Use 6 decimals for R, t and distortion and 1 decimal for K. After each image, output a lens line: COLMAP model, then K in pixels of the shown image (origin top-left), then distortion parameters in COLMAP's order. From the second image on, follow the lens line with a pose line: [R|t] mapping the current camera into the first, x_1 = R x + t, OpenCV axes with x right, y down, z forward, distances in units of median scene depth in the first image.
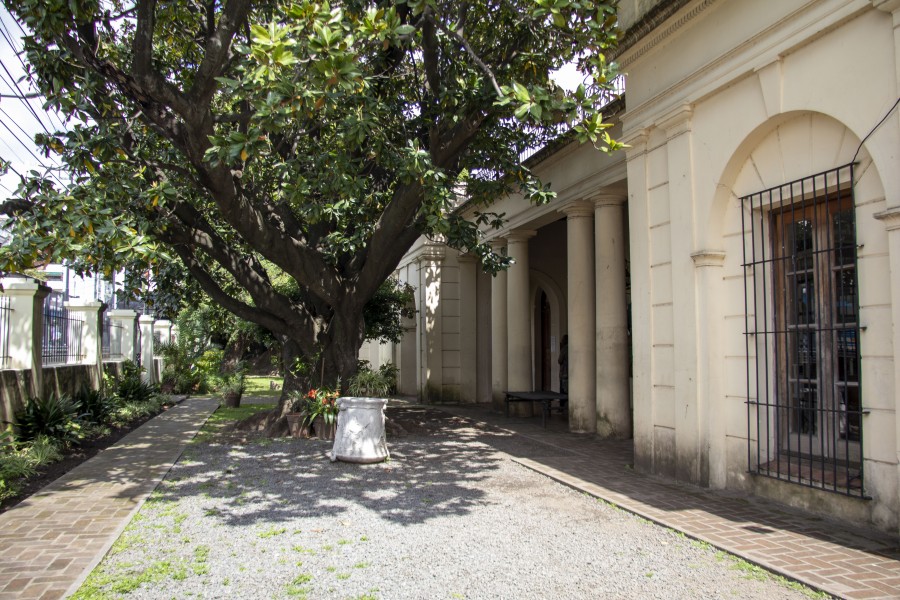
lens RADIAL K [[751.8, 0, 467.2], [0, 751.8, 297.1], [0, 0, 1]] dist [-0.179963, 0.173953]
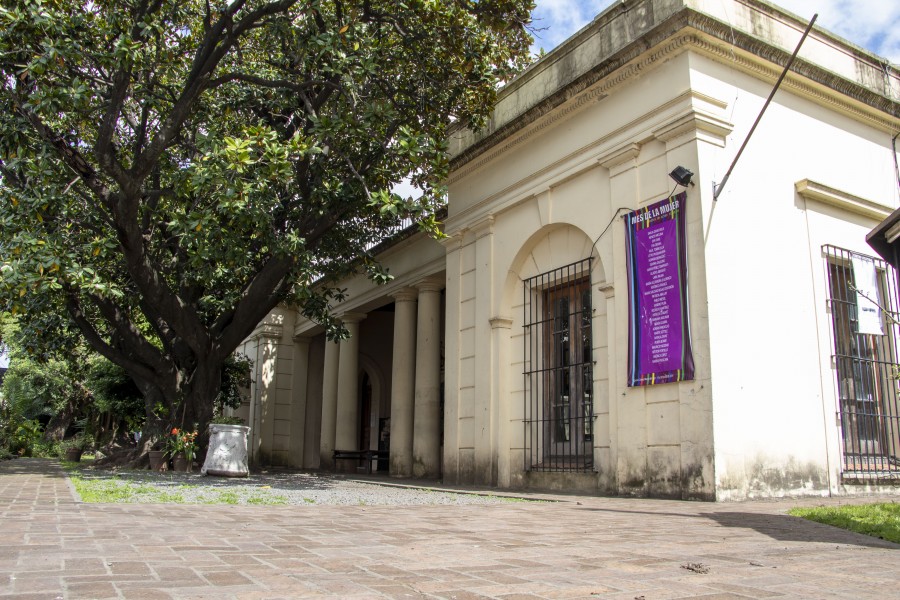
lens RADIAL K [[751.8, 0, 467.2], [0, 751.8, 297.1], [0, 0, 1]] dist [-0.179963, 0.173953]
pose [[0.968132, 0.071048, 0.240151, -0.078252], [-0.035633, 0.988237, -0.148718, 0.106476], [-0.247893, 0.135421, 0.959276, -0.342405]]
